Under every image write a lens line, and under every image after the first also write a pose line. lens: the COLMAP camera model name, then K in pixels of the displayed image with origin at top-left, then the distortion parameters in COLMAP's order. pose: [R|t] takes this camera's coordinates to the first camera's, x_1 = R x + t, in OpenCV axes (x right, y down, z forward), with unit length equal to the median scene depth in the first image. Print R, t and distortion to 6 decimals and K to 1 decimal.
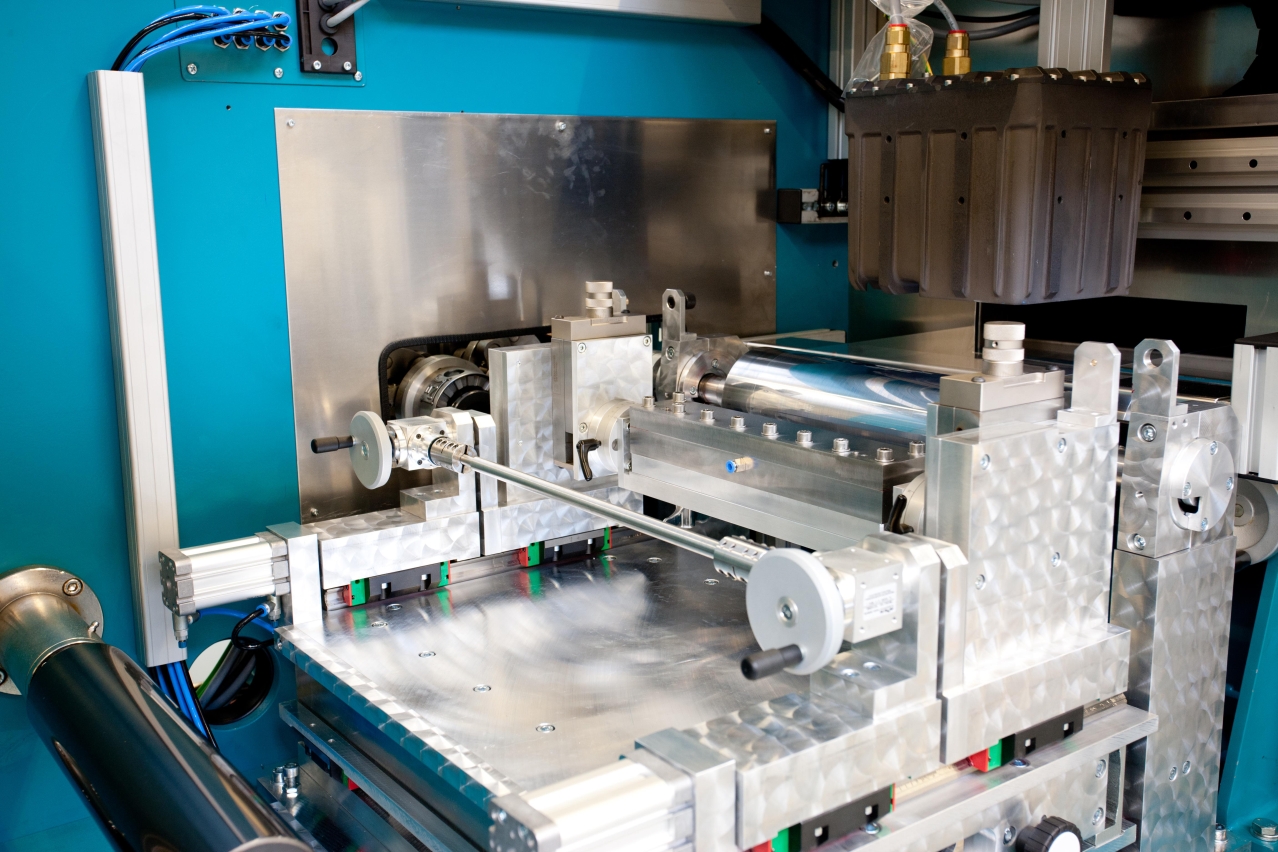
lens RADIAL K [[1287.3, 0, 639.0], [0, 1287.3, 426.0], [0, 0, 1]] dist [0.033204, 0.016175]
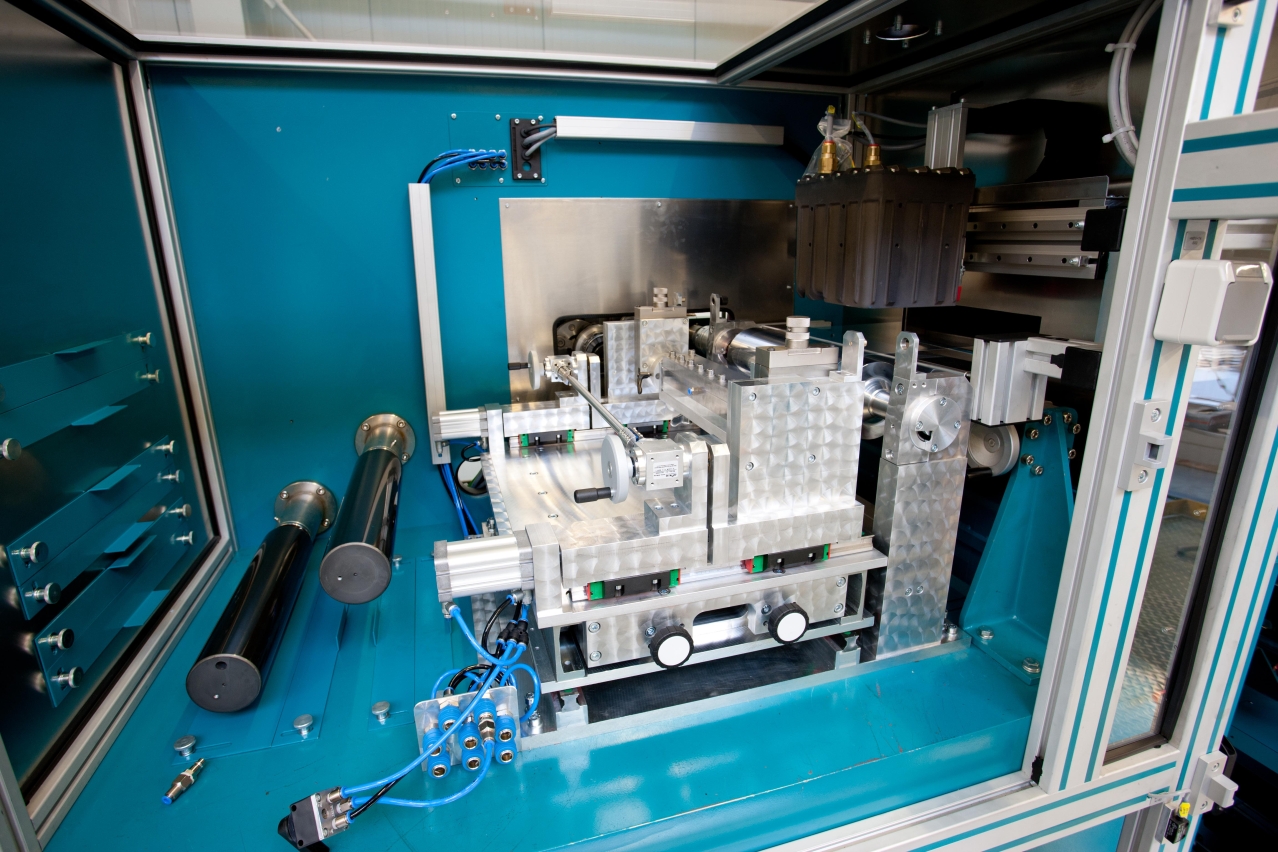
lens RADIAL K [[659.5, 0, 639.0], [0, 659.5, 426.0], [0, 0, 1]] dist [-0.061224, 0.000307]
pose [[0.940144, 0.092204, -0.328067, 0.306800], [-0.061851, 0.992880, 0.101805, -0.010417], [0.335118, -0.075421, 0.939152, 0.093488]]
